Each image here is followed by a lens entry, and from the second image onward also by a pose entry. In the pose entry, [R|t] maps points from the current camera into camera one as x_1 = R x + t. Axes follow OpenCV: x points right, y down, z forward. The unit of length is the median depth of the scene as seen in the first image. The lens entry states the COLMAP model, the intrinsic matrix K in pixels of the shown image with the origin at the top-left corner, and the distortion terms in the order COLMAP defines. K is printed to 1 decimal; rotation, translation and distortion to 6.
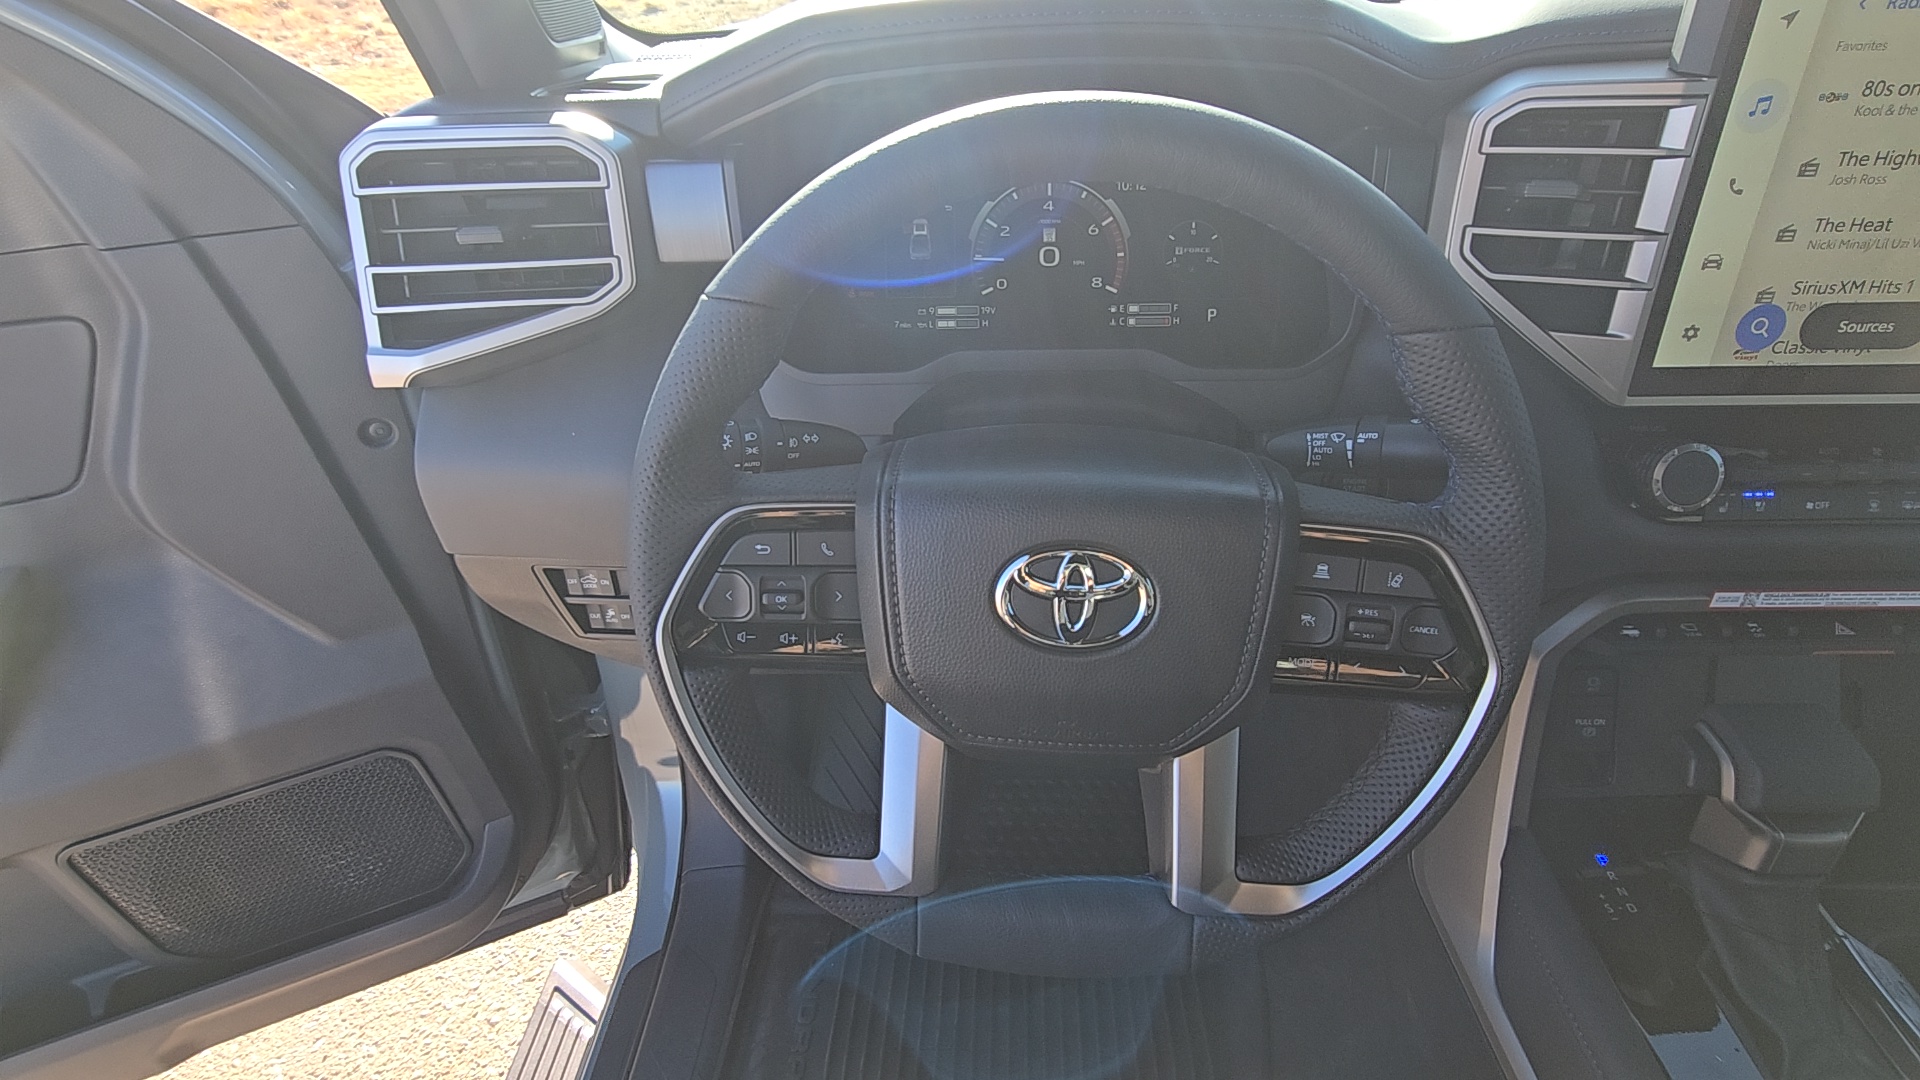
lens RADIAL K [[961.2, 0, 982.9], [0, 961.2, 544.0], [0, 0, 1]] dist [-0.001734, -0.000611]
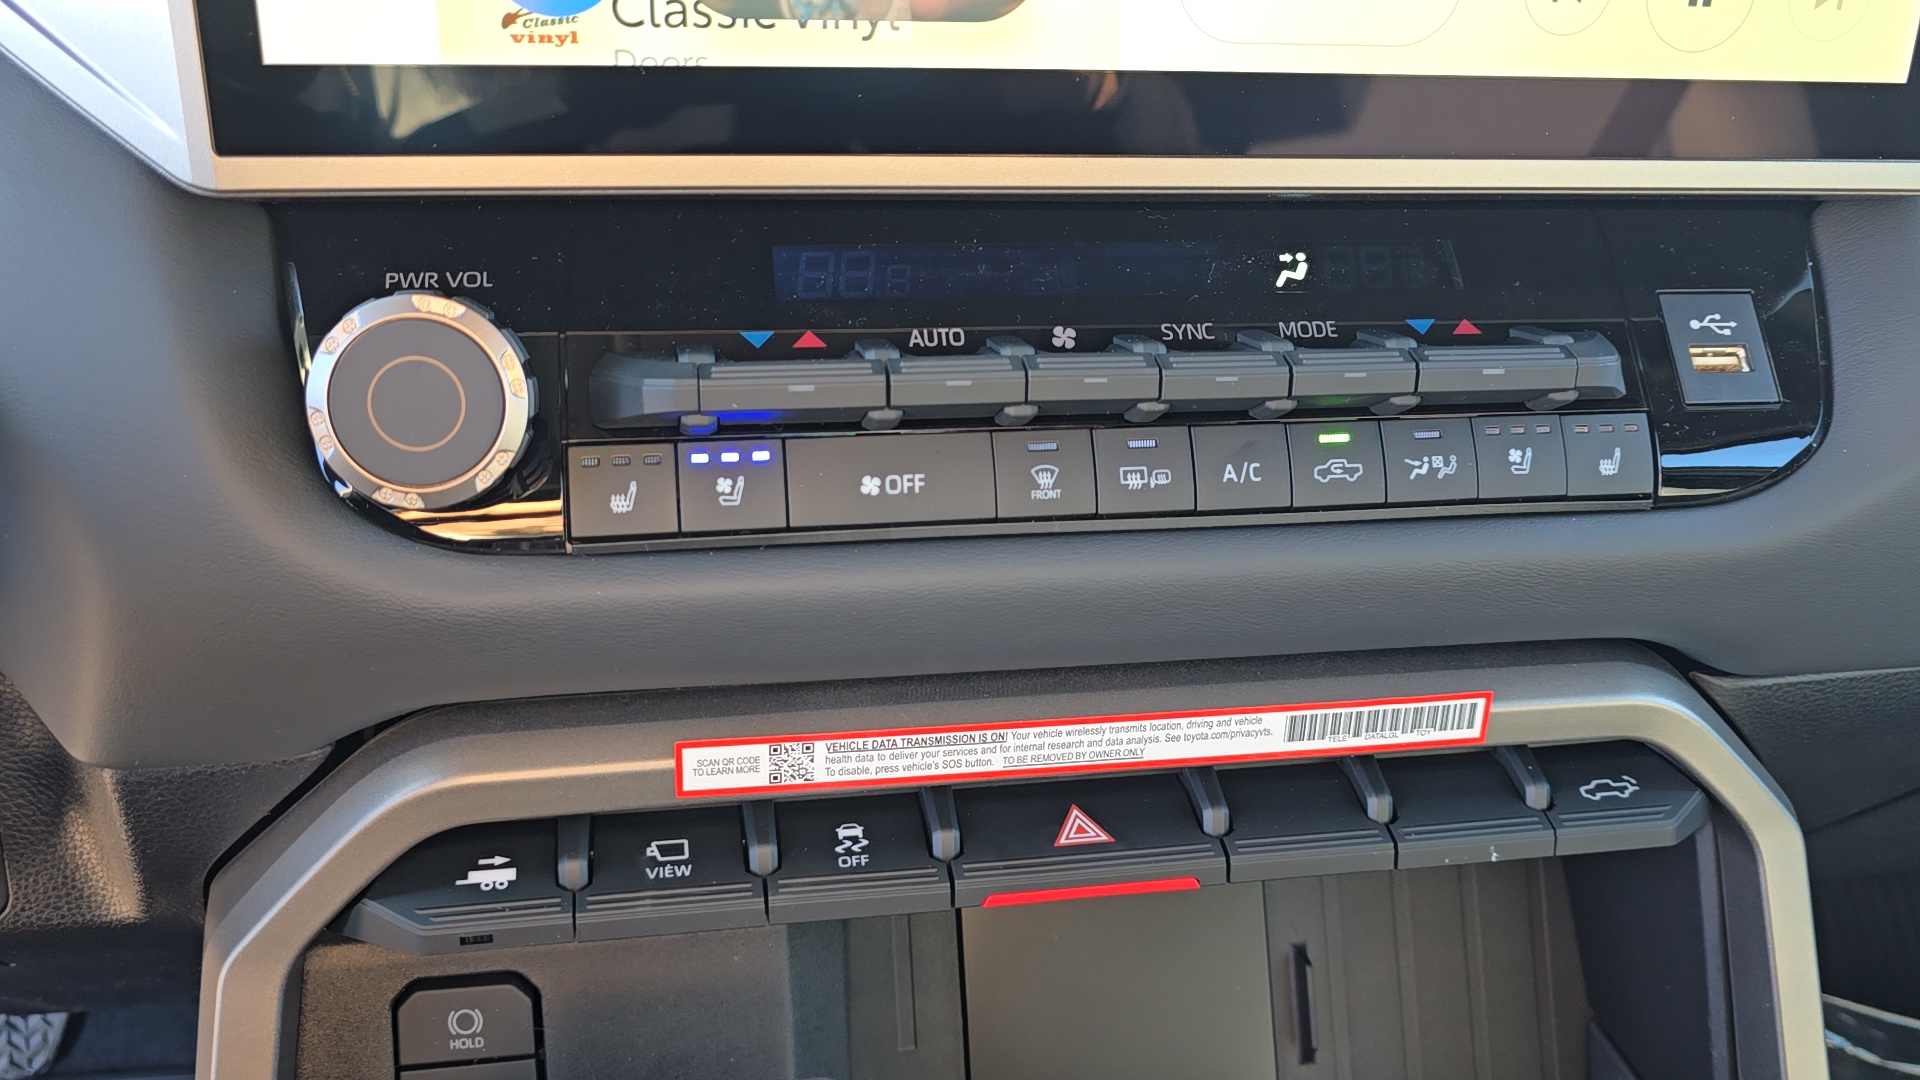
lens RADIAL K [[1587.8, 0, 960.0], [0, 1587.8, 540.0], [0, 0, 1]] dist [-0.004931, 0.002327]
pose [[0.981249, -0.029129, 0.190532, 0.758224], [0.047633, 0.994501, -0.093266, 0.034293], [-0.186767, 0.100593, 0.977240, 0.415899]]
